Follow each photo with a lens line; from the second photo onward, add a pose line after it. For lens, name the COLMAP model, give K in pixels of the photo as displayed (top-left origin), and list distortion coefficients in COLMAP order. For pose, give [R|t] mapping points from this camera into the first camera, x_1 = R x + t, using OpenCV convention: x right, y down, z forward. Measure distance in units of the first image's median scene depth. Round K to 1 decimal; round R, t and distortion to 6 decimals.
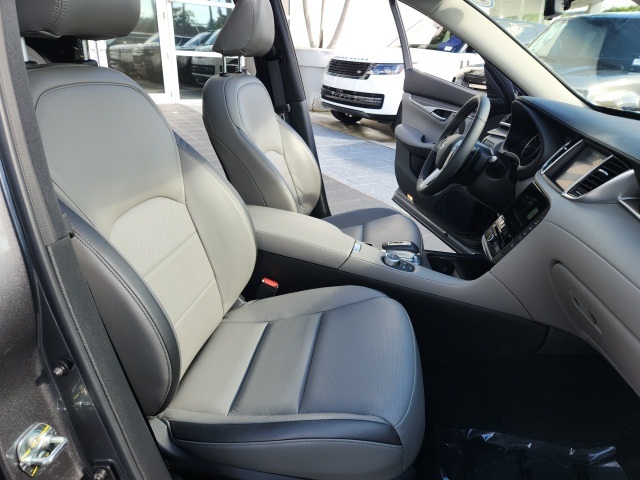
lens RADIAL K [[425.9, 0, 324.8], [0, 425.9, 239.1], [0, 0, 1]] dist [0.072507, -0.062063]
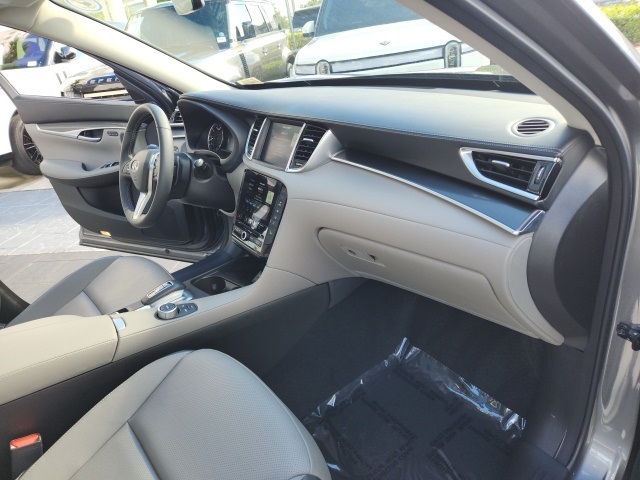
lens RADIAL K [[425.9, 0, 322.3], [0, 425.9, 235.0], [0, 0, 1]] dist [0.072507, -0.062063]
pose [[0.656410, -0.456664, 0.600486, -0.077413], [0.458214, 0.873669, 0.163529, -0.075178], [-0.599305, 0.167809, 0.782735, 0.114162]]
